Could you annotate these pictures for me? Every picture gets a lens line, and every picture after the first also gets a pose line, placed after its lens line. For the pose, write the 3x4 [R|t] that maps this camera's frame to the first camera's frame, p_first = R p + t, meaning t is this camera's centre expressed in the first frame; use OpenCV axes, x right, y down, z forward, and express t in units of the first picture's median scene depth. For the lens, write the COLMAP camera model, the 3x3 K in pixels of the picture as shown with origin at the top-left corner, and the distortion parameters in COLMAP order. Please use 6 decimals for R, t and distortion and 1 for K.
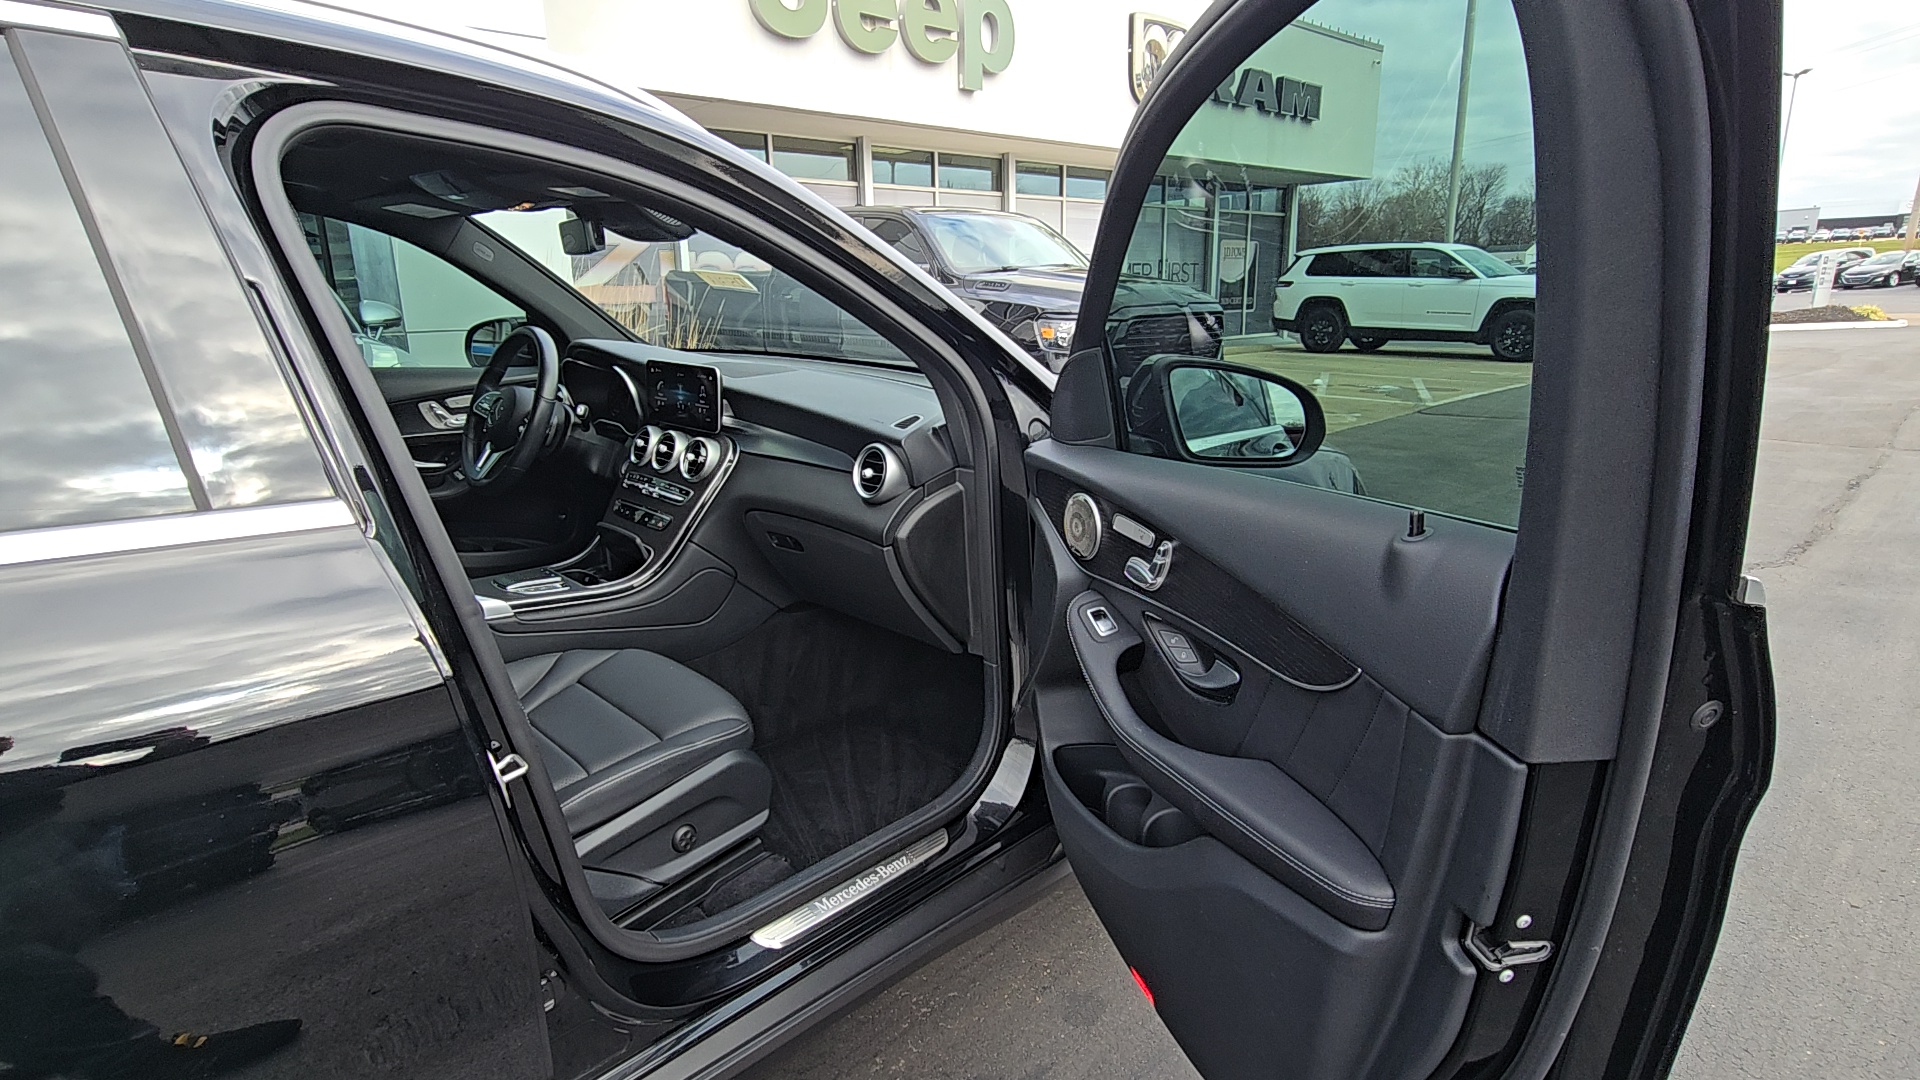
lens RADIAL K [[965.1, 0, 956.5], [0, 965.1, 558.2], [0, 0, 1]] dist [-0.001194, -0.000708]
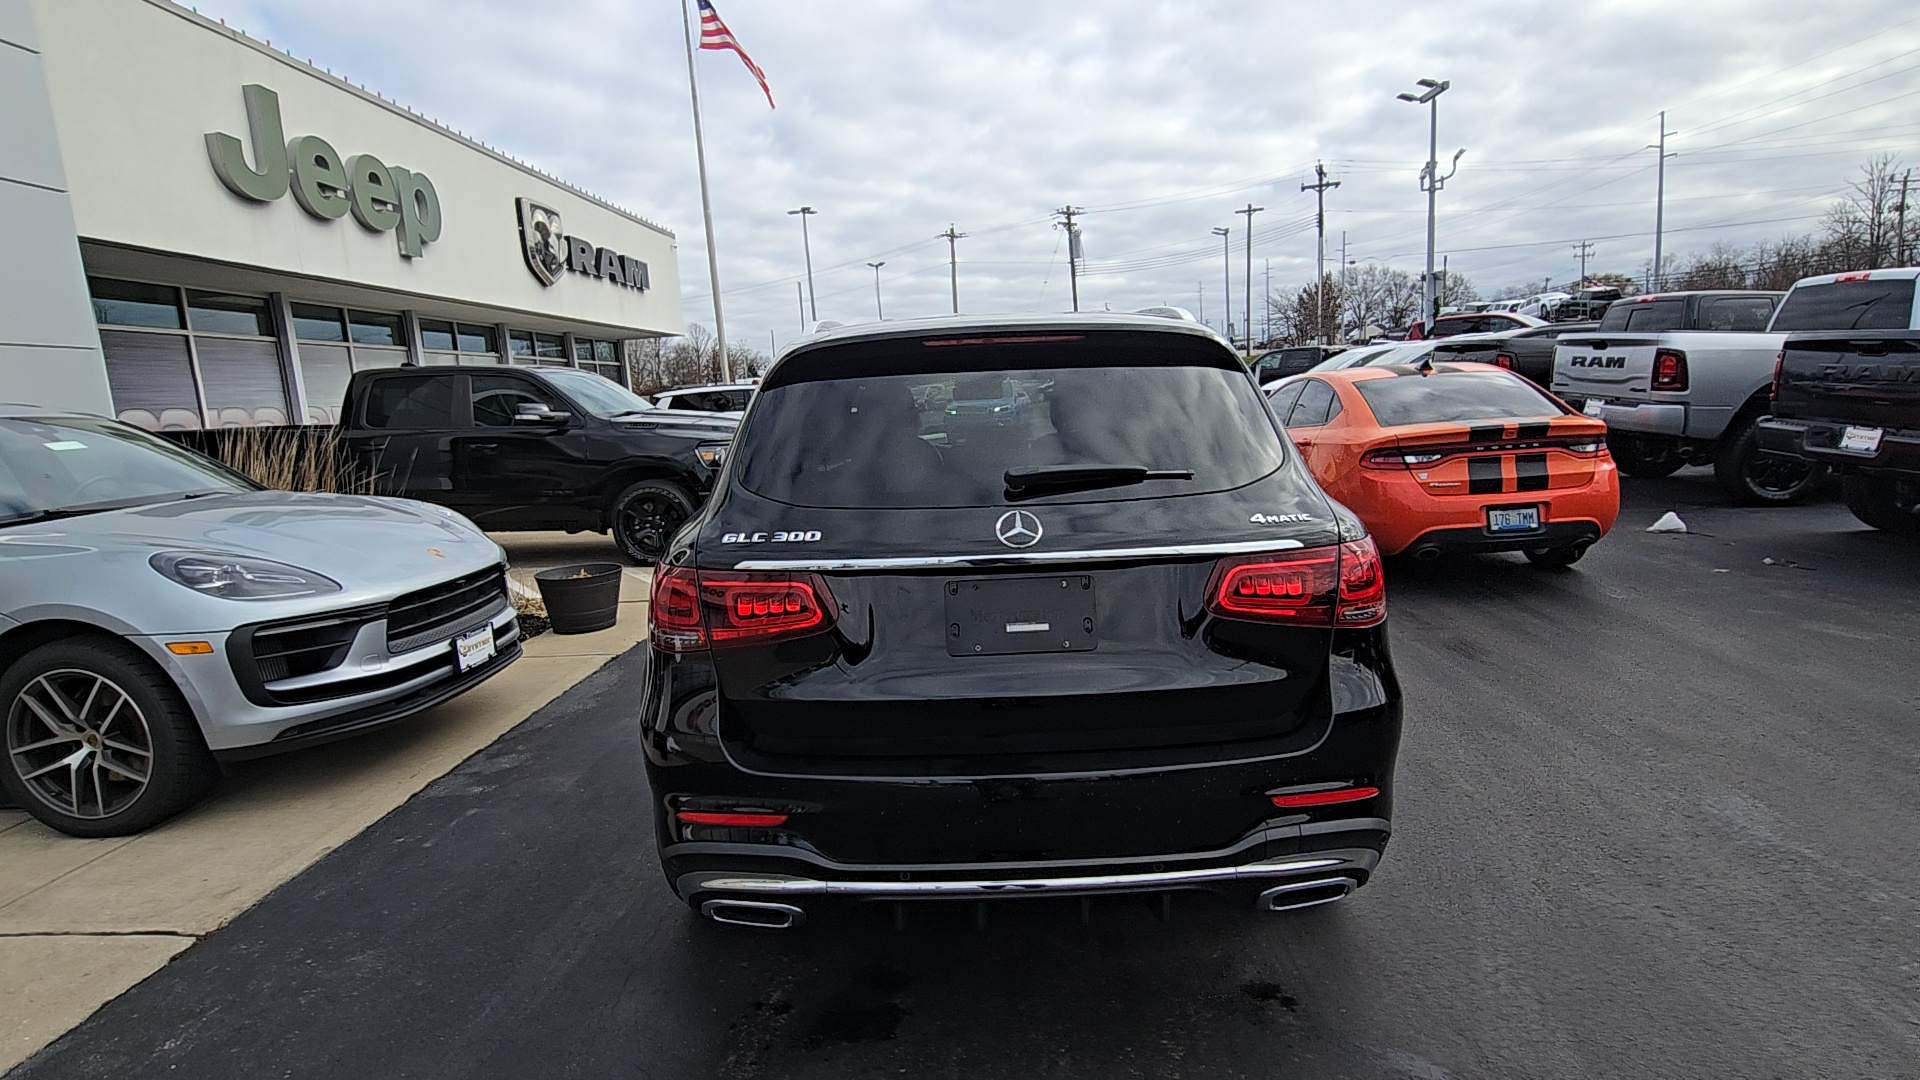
lens RADIAL K [[965.1, 0, 948.5], [0, 965.1, 545.5], [0, 0, 1]] dist [-0.001194, -0.000708]
pose [[0.718376, -0.134753, 0.682479, -0.243952], [0.236473, 0.969941, -0.057399, 0.017566], [-0.654230, 0.202622, 0.728647, -0.069964]]
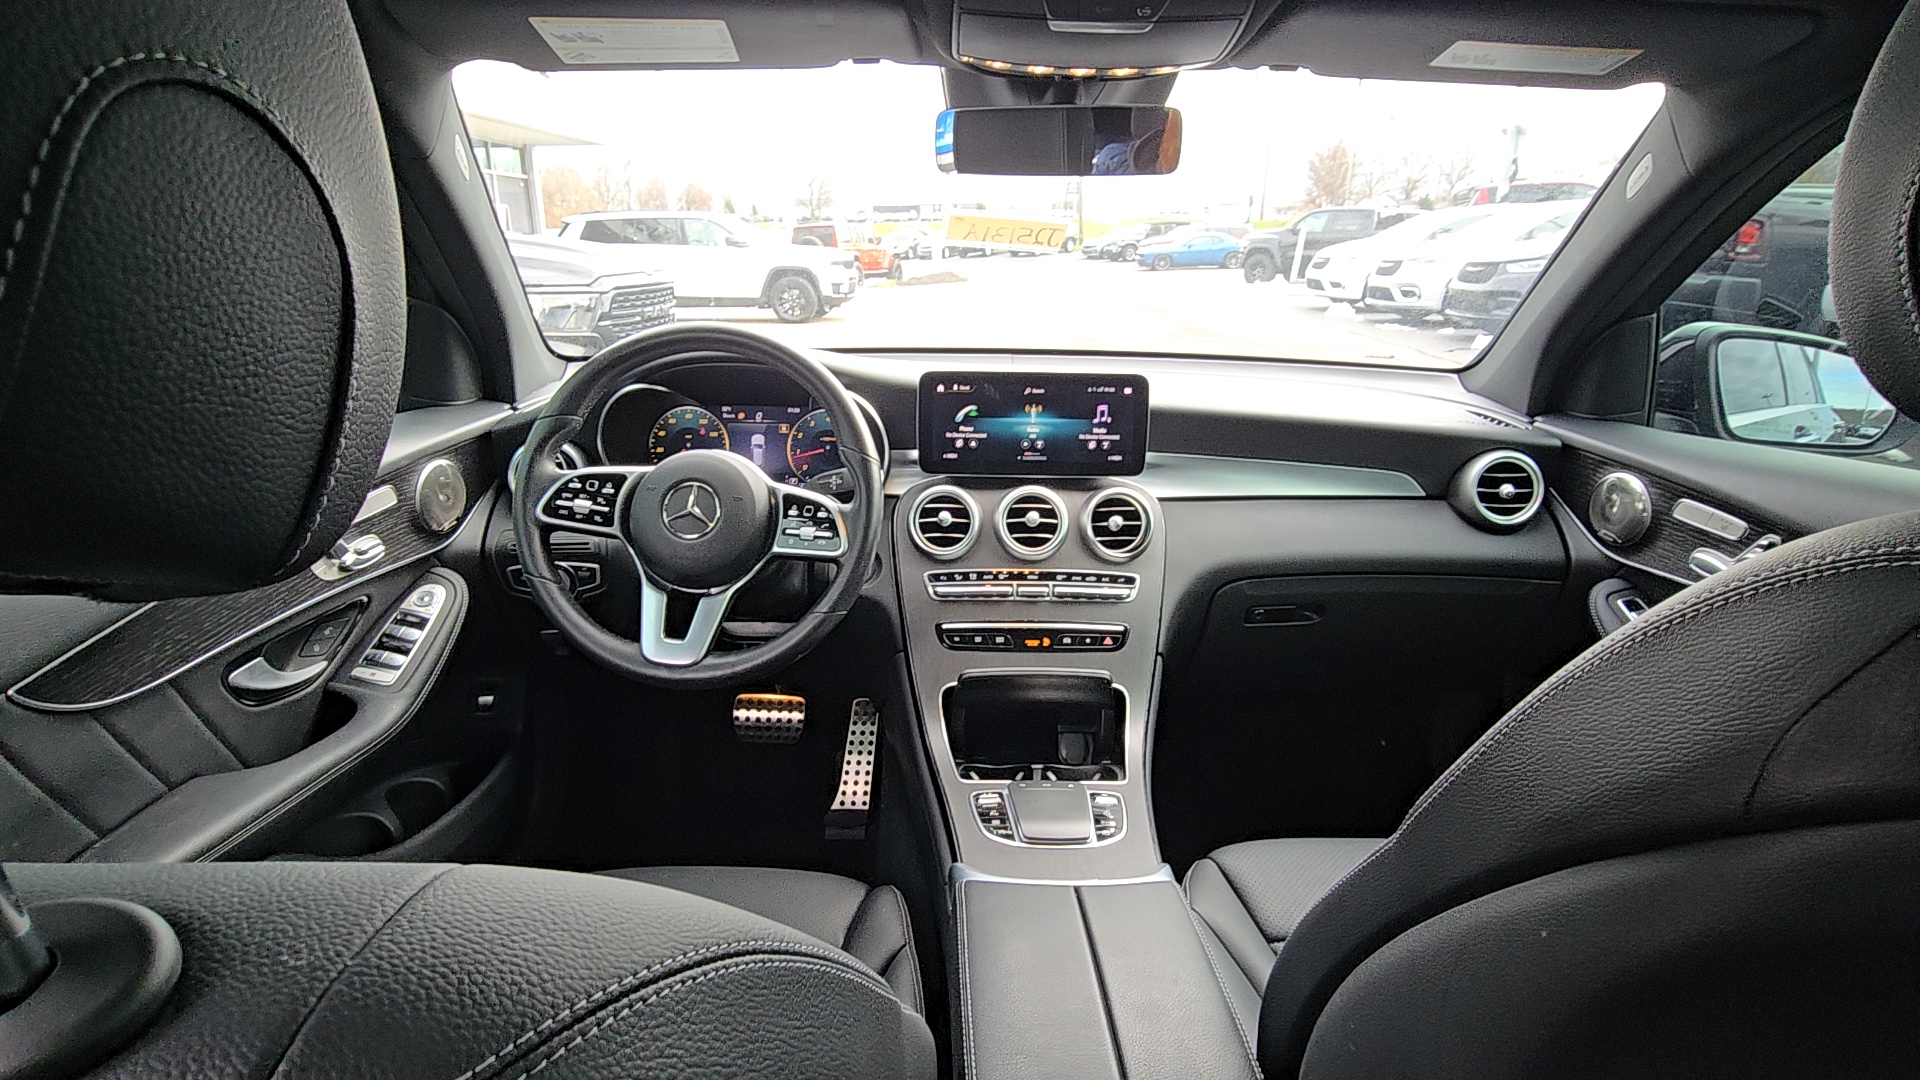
lens RADIAL K [[965.1, 0, 954.8], [0, 965.1, 548.1], [0, 0, 1]] dist [-0.001194, -0.000708]
pose [[0.705441, -0.199673, 0.680061, -0.089926], [0.186108, 0.978013, 0.094102, -0.021451], [-0.683898, 0.060181, 0.727091, 0.082028]]
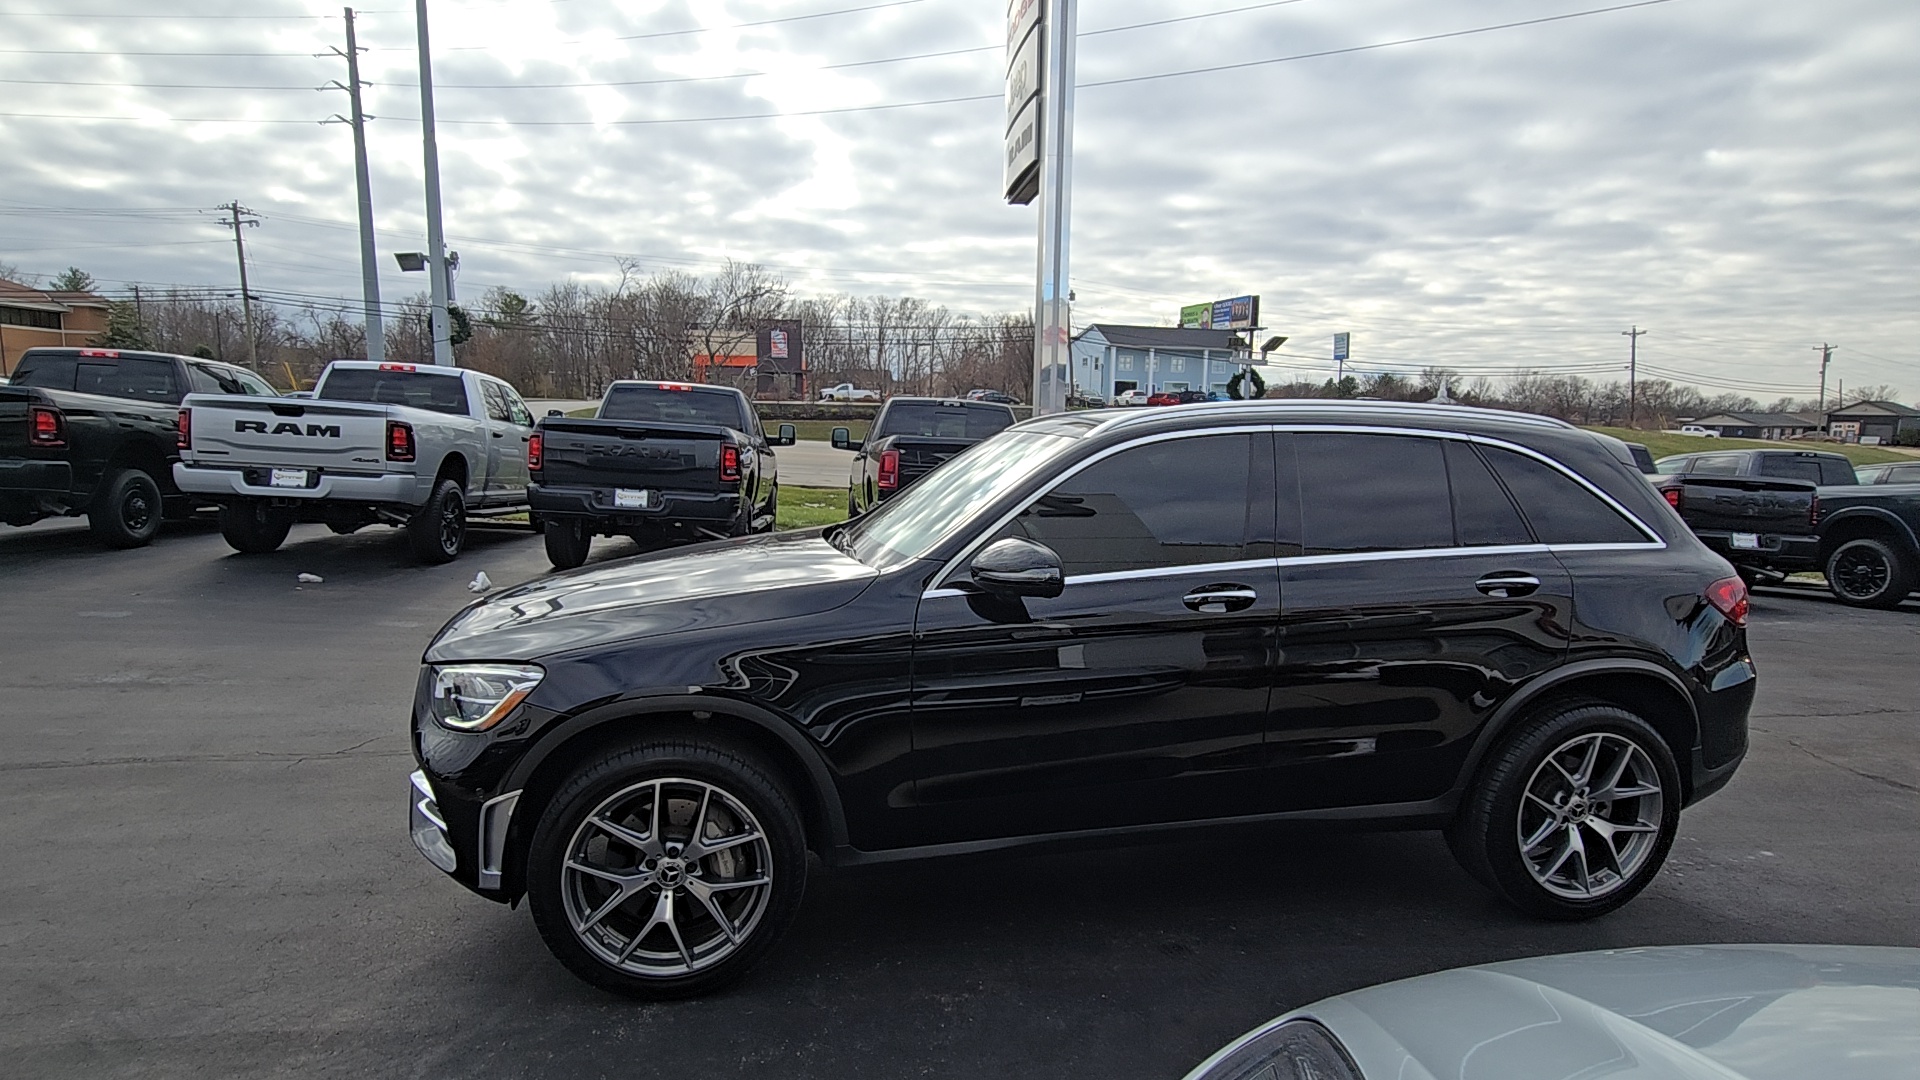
lens RADIAL K [[965.1, 0, 952.2], [0, 965.1, 551.4], [0, 0, 1]] dist [-0.001194, -0.000708]
pose [[-0.823754, -0.080090, 0.561262, -0.159566], [0.148800, 0.924725, 0.350346, -0.100583], [-0.547072, 0.372115, -0.749828, 0.300463]]
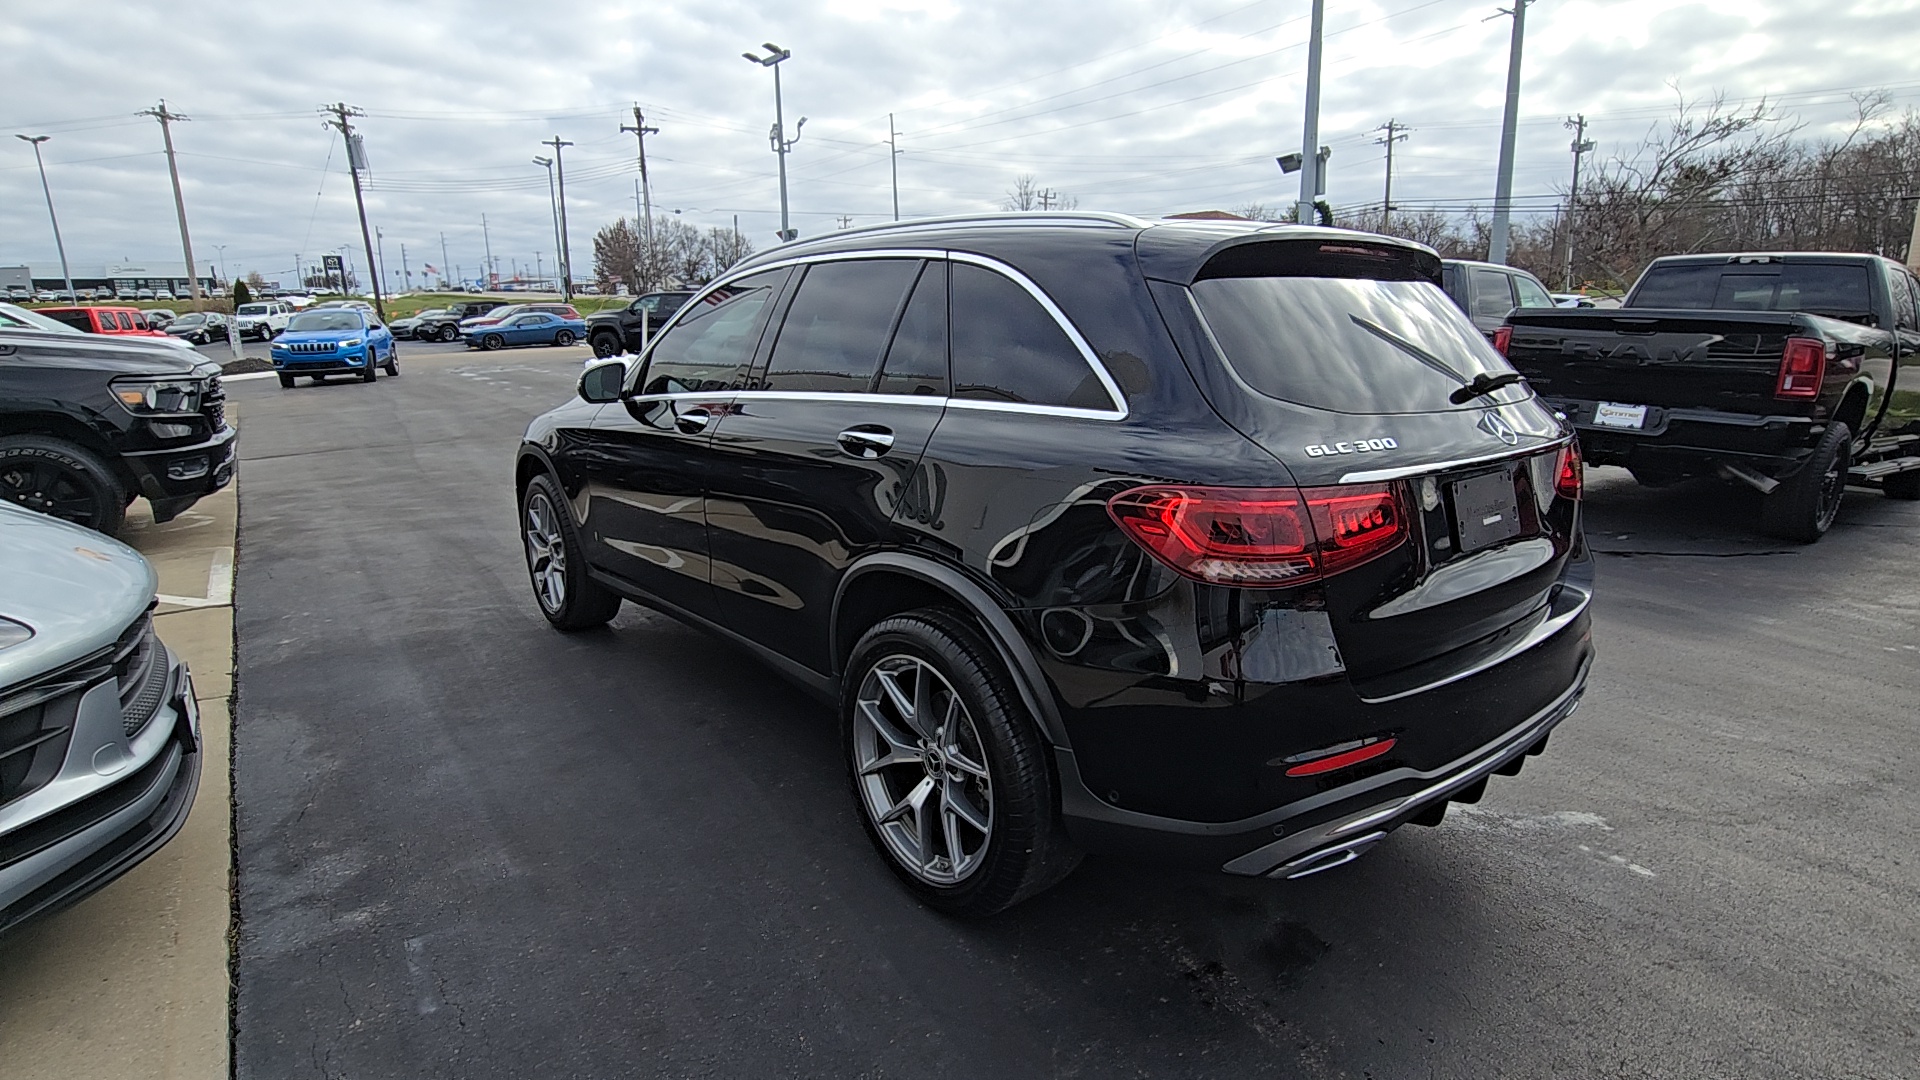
lens RADIAL K [[965.1, 0, 954.2], [0, 965.1, 546.6], [0, 0, 1]] dist [-0.001194, -0.000708]
pose [[0.107258, -0.219996, 0.969586, -0.293758], [0.286415, 0.940707, 0.181759, -0.019236], [-0.952083, 0.258209, 0.163908, 0.065611]]
